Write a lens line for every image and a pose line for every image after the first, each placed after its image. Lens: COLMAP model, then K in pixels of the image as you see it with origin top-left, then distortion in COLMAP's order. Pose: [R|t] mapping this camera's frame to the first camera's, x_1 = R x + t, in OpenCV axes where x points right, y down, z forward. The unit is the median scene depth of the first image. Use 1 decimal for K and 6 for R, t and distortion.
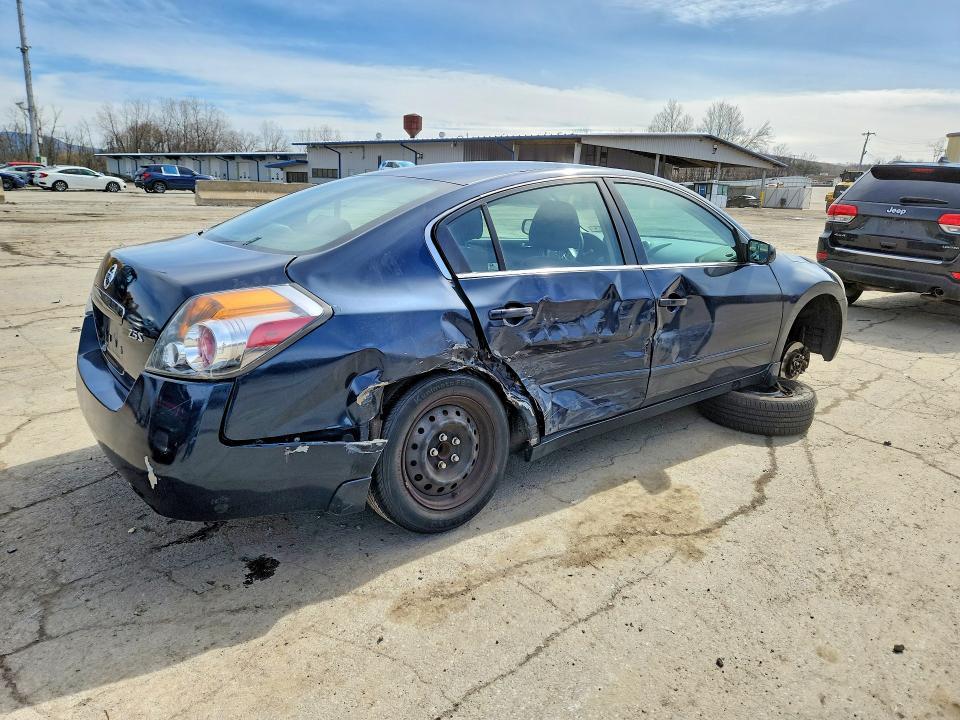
lens RADIAL K [[765.4, 0, 466.1], [0, 765.4, 363.7], [0, 0, 1]] dist [0.132979, -0.166560]
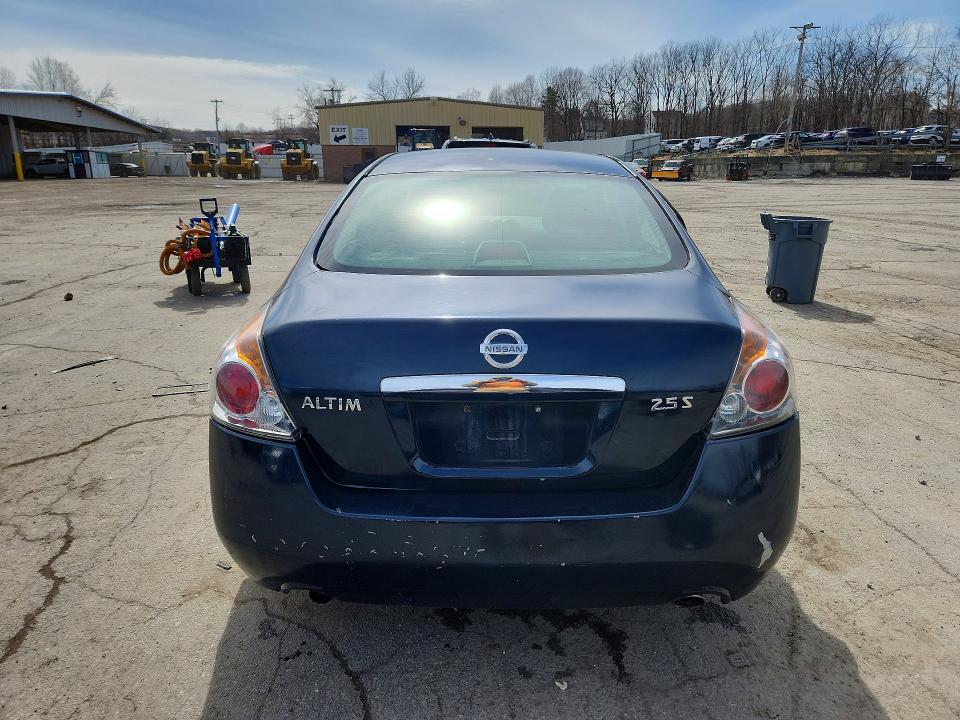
lens RADIAL K [[765.4, 0, 466.1], [0, 765.4, 363.7], [0, 0, 1]] dist [0.132979, -0.166560]
pose [[0.510746, -0.255691, 0.820829, -0.267659], [0.211438, 0.962784, 0.168348, -0.058284], [-0.833326, 0.087571, 0.545801, 0.176462]]
